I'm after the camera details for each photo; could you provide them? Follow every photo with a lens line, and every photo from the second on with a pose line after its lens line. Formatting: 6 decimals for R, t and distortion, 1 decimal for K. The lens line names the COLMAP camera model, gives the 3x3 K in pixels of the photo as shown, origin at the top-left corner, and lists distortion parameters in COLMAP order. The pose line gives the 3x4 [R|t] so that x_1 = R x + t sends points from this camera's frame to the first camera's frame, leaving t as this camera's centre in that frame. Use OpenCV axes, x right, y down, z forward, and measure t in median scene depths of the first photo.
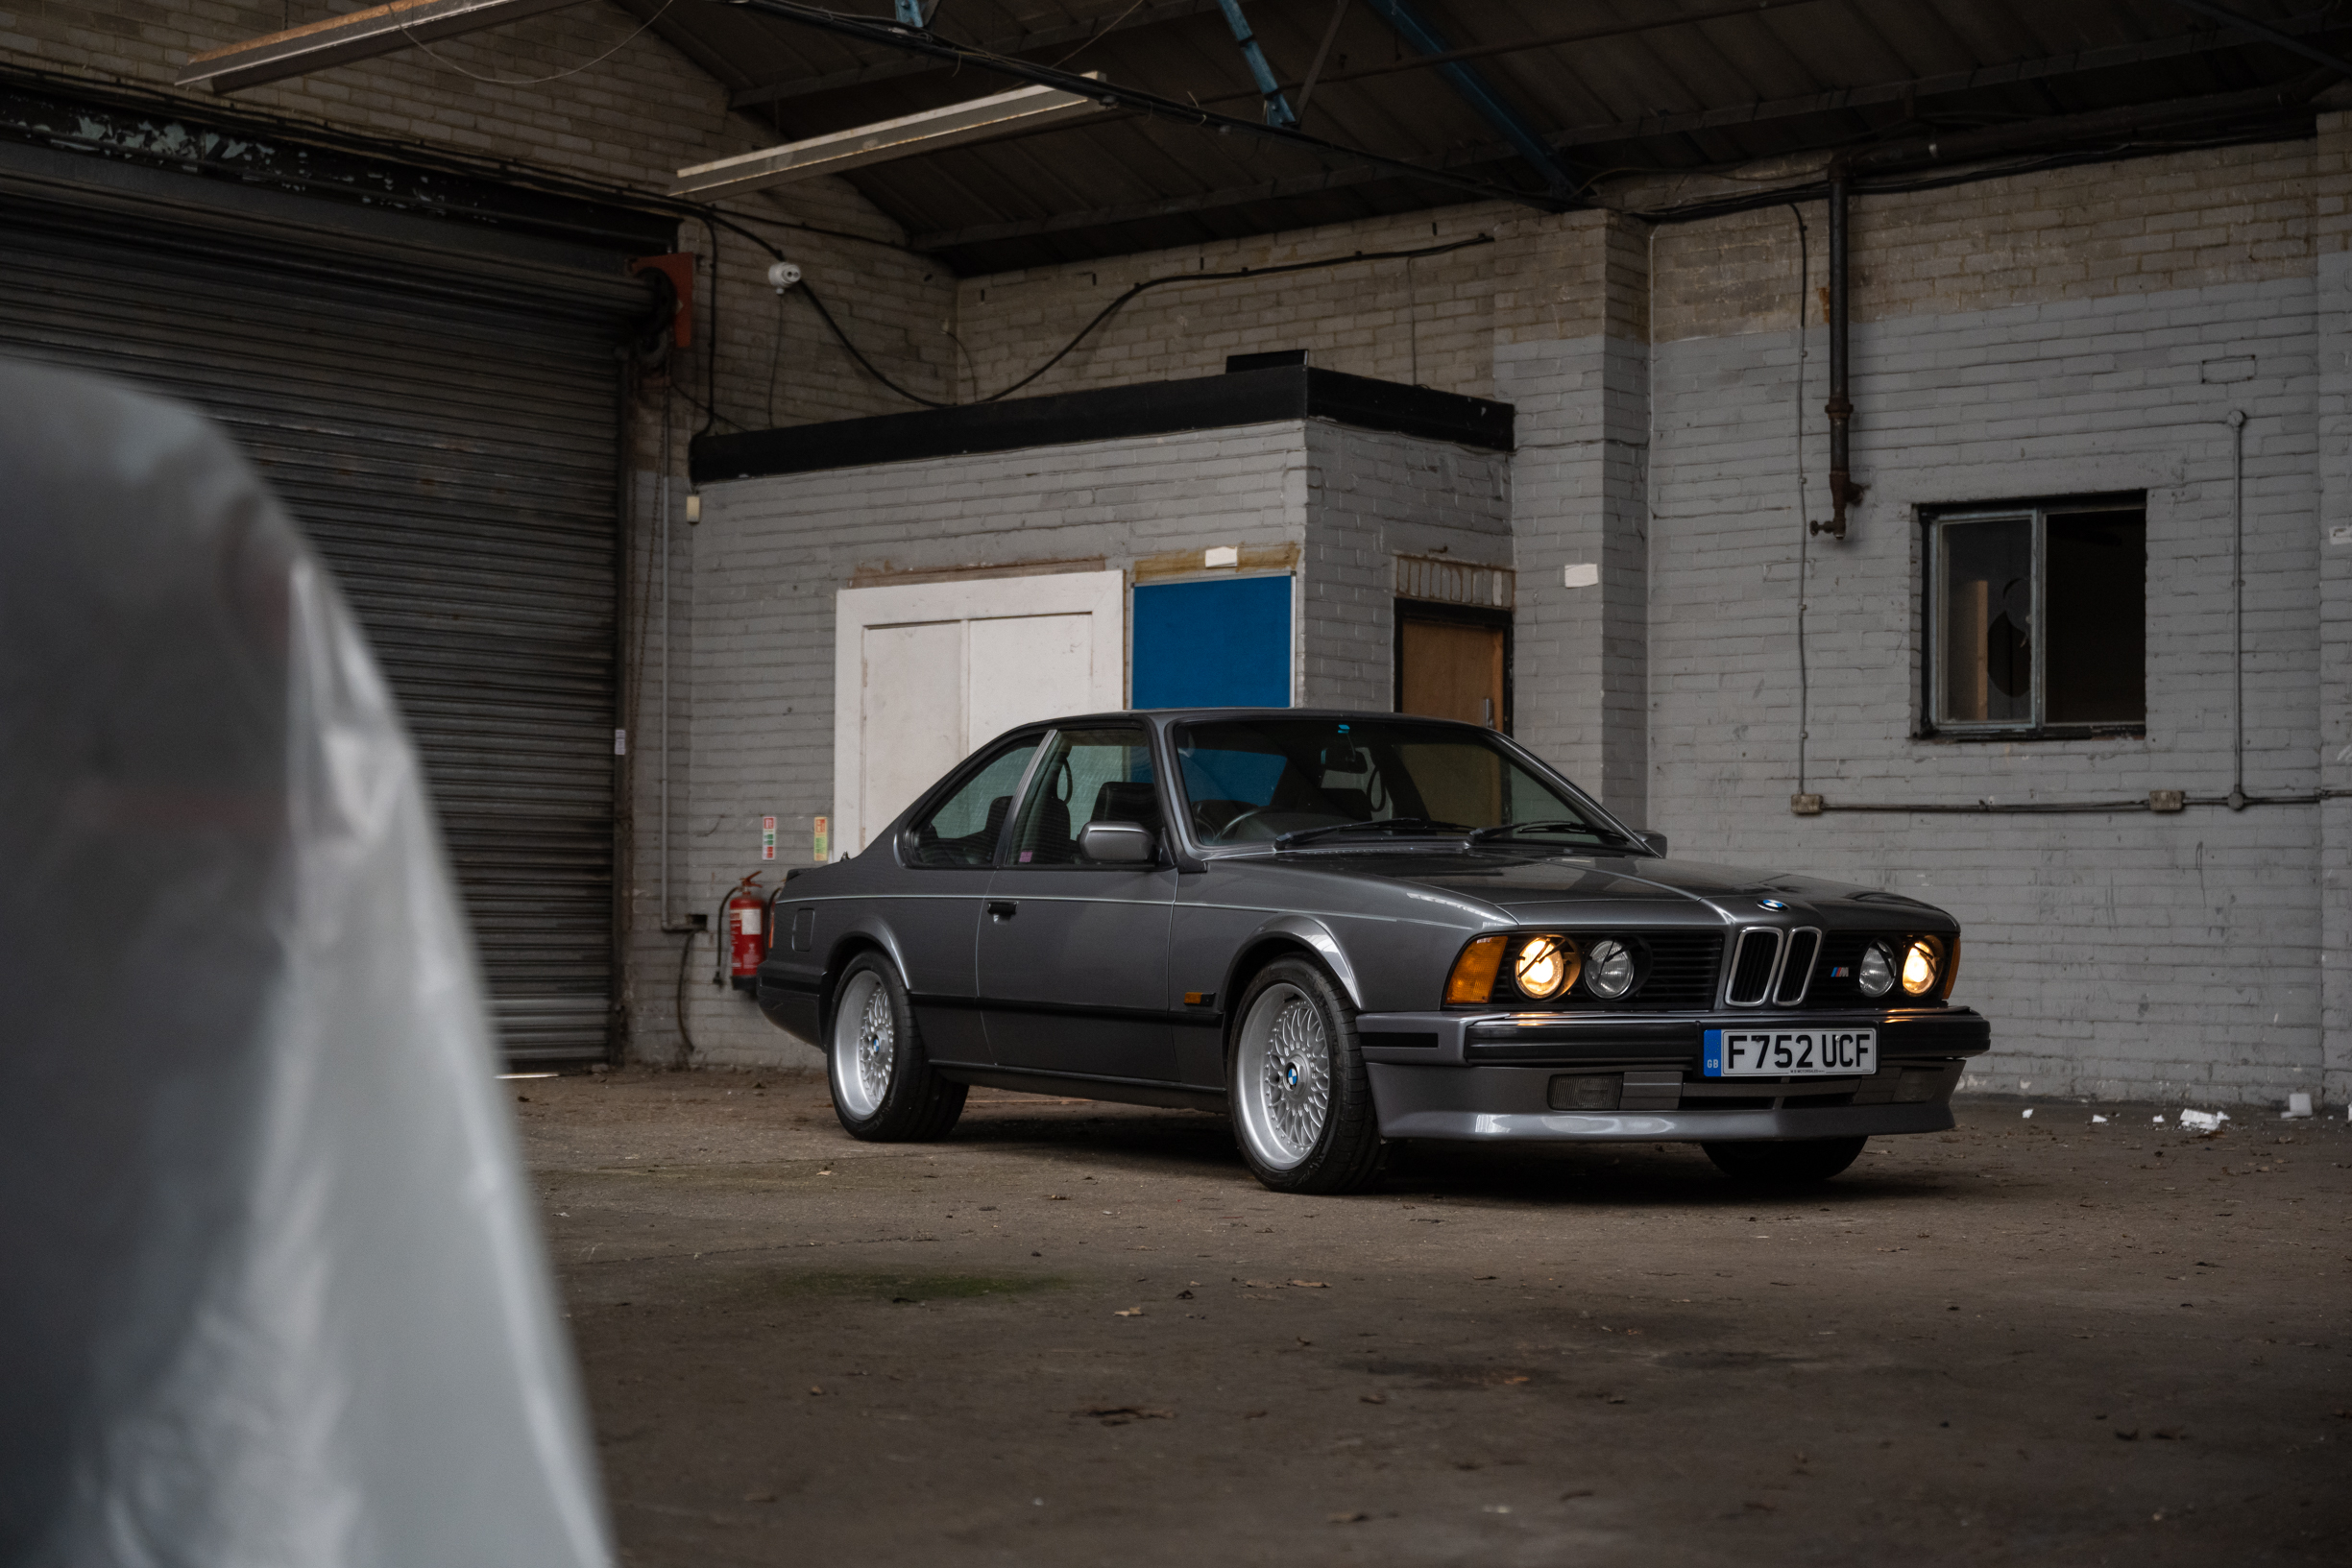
lens RADIAL K [[3757.5, 0, 1176.0], [0, 3757.5, 784.0], [0, 0, 1]] dist [0.004163, -0.011276]
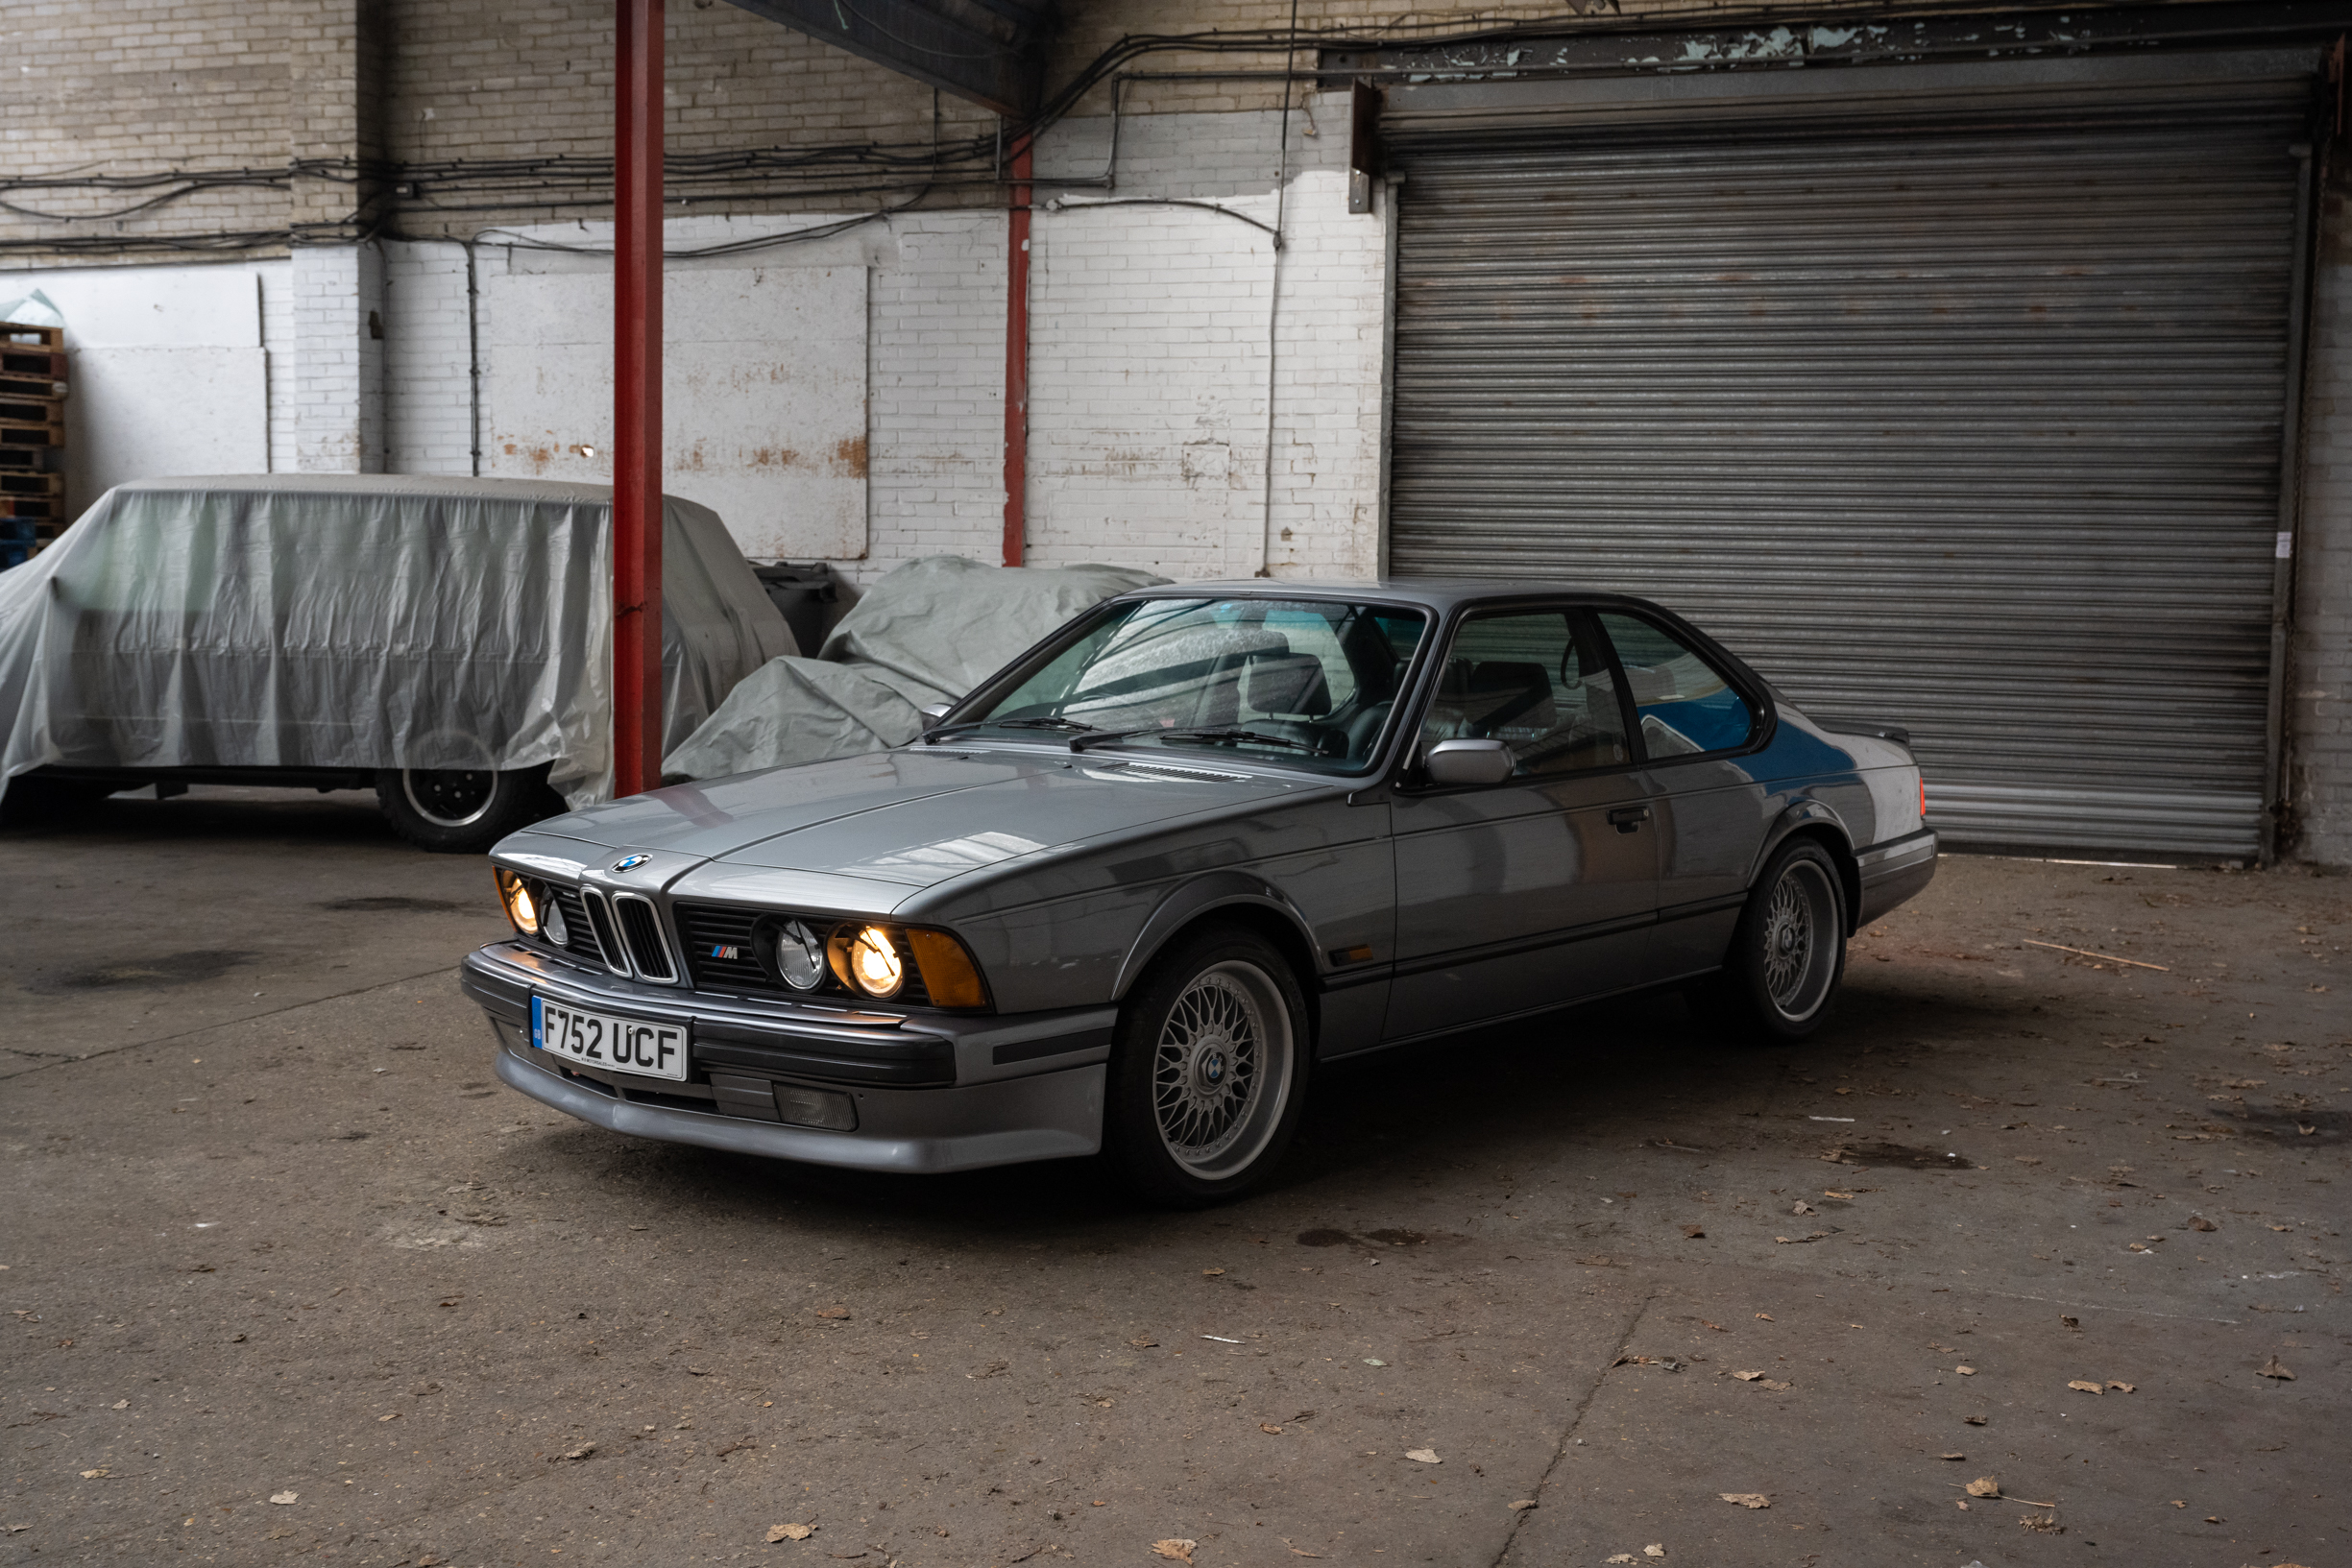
lens RADIAL K [[2565.9, 0, 1176.0], [0, 2565.9, 784.0], [0, 0, 1]] dist [-0.006534, 0.016413]
pose [[0.358749, 0.082934, -0.929743, 0.419571], [0.021521, 0.995046, 0.097063, -0.022174], [0.933186, -0.054830, 0.355186, 0.515661]]
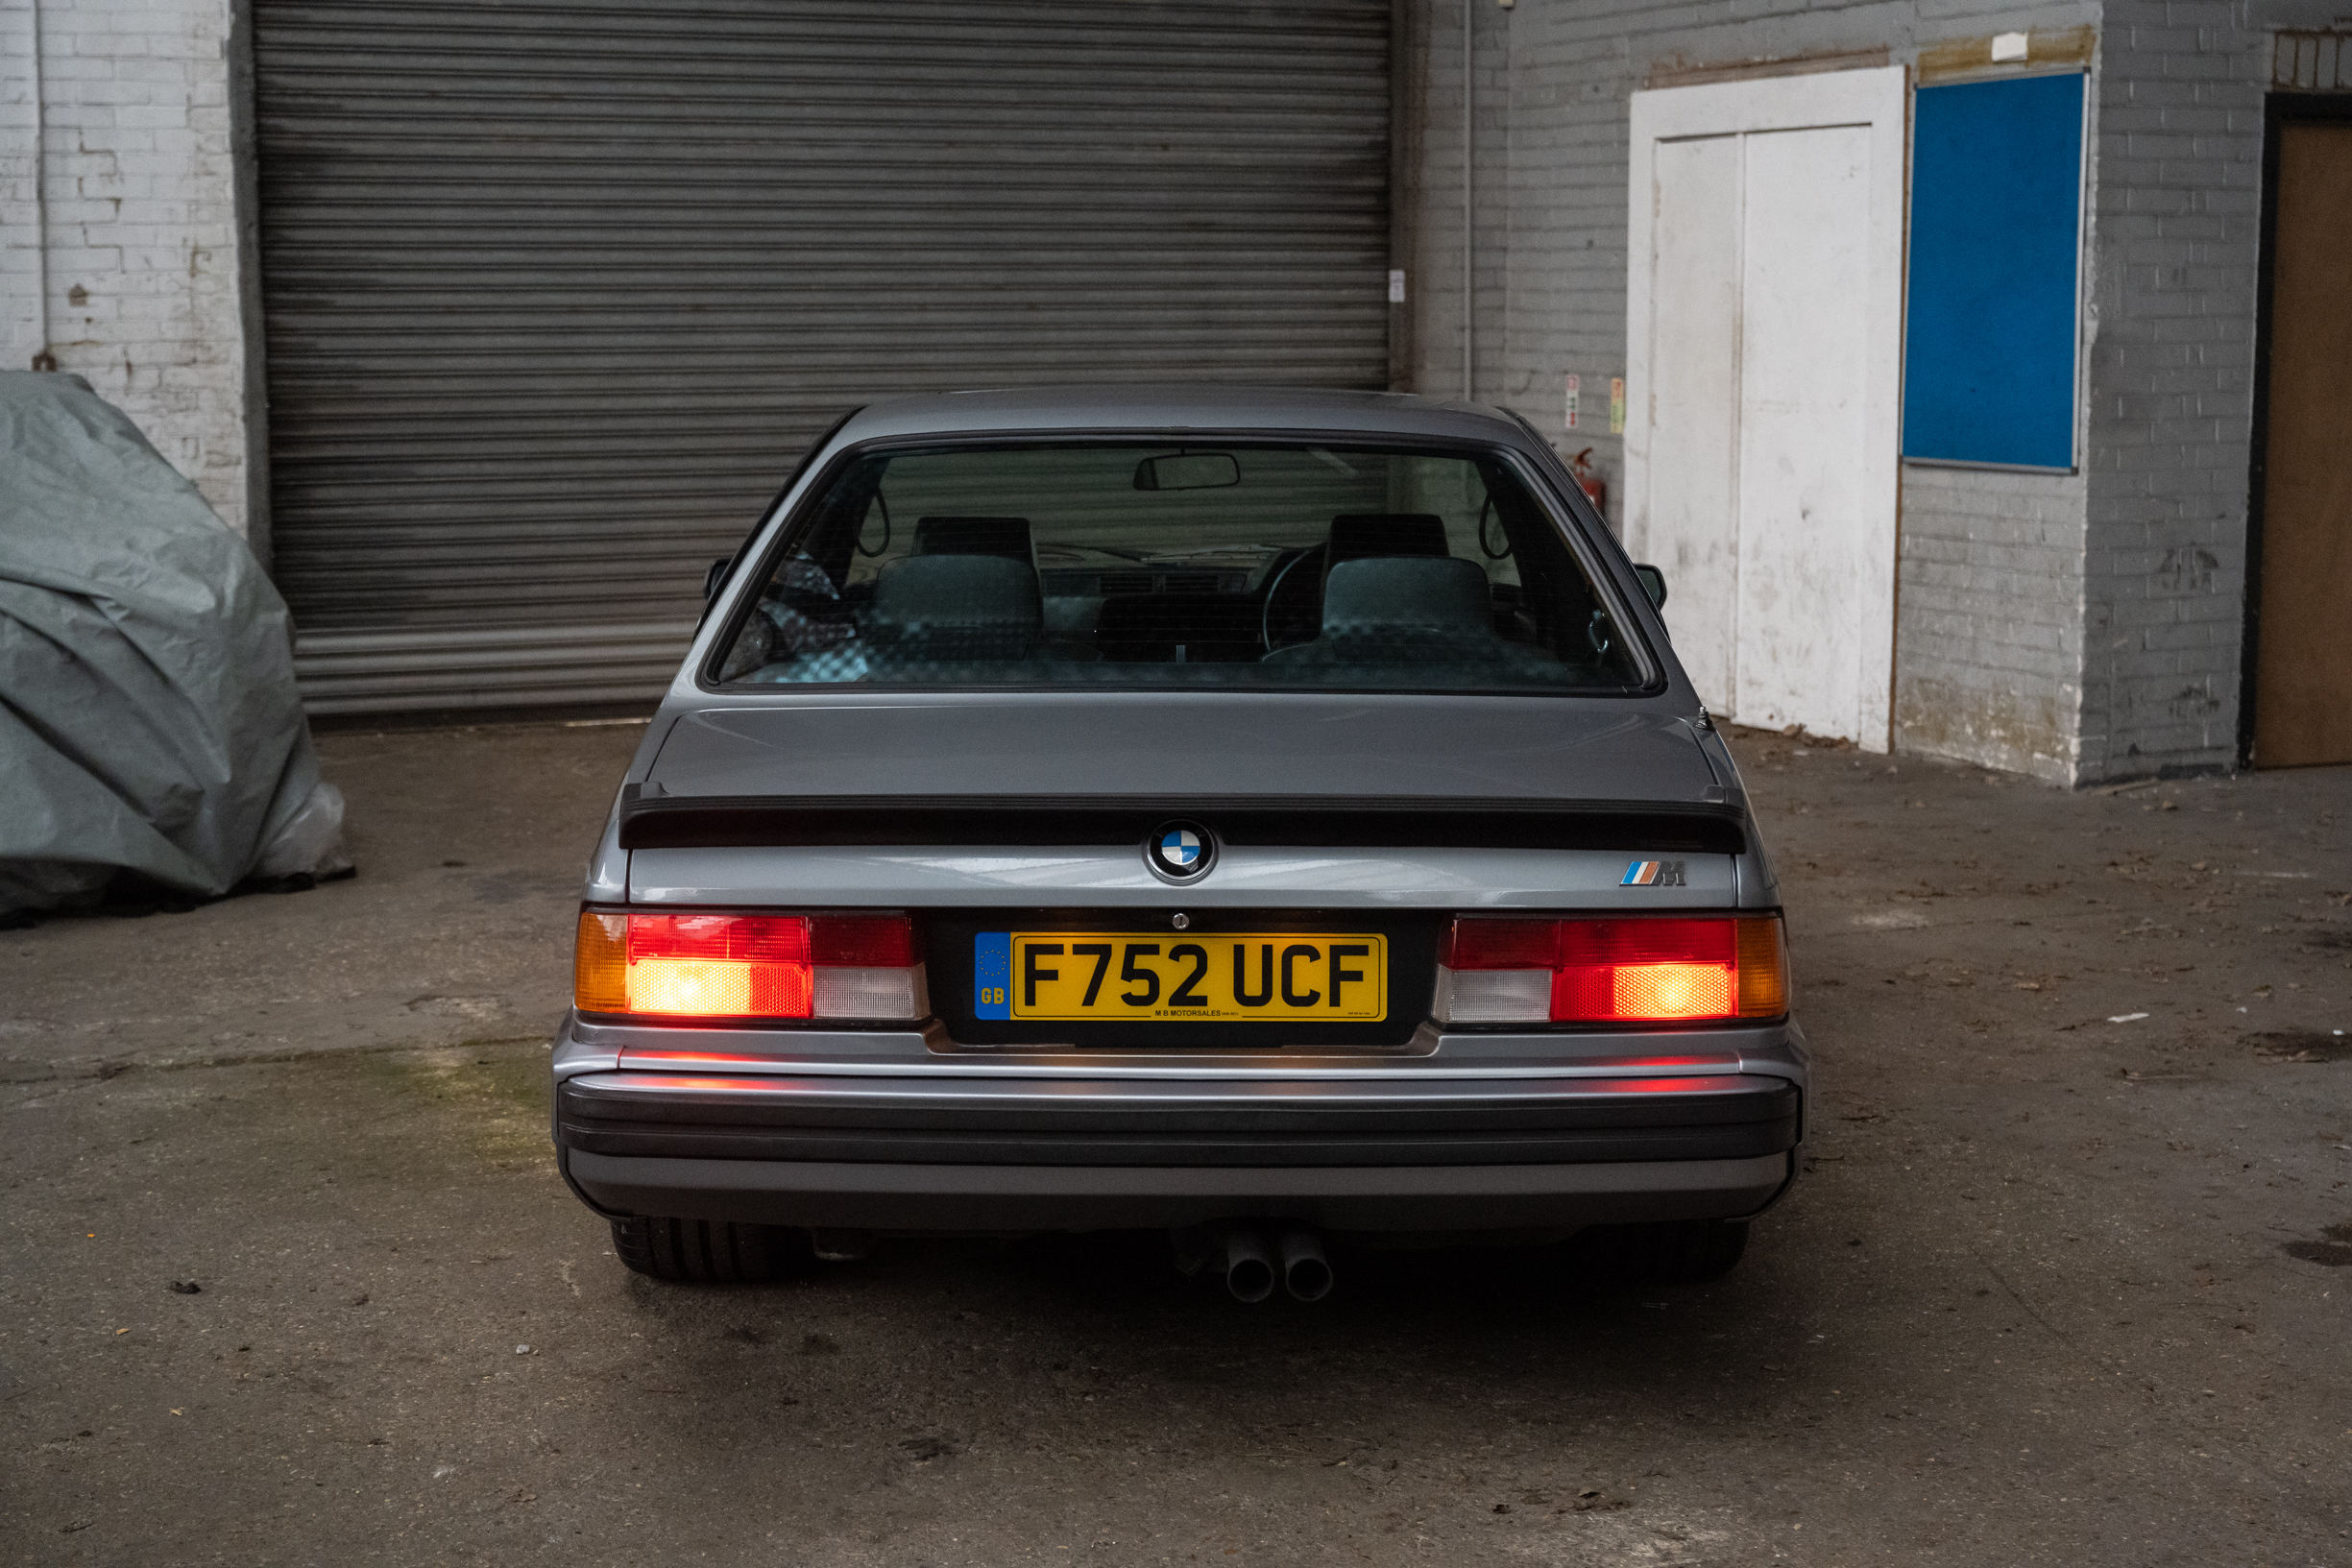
lens RADIAL K [[3517.6, 0, 1182.8], [0, 3517.6, 785.1], [0, 0, 1]] dist [-0.000811, 0.053259]
pose [[0.890537, 0.053413, -0.451765, 0.180930], [0.027465, 0.984959, 0.170594, -0.039444], [0.454081, -0.164328, 0.875675, 0.301447]]
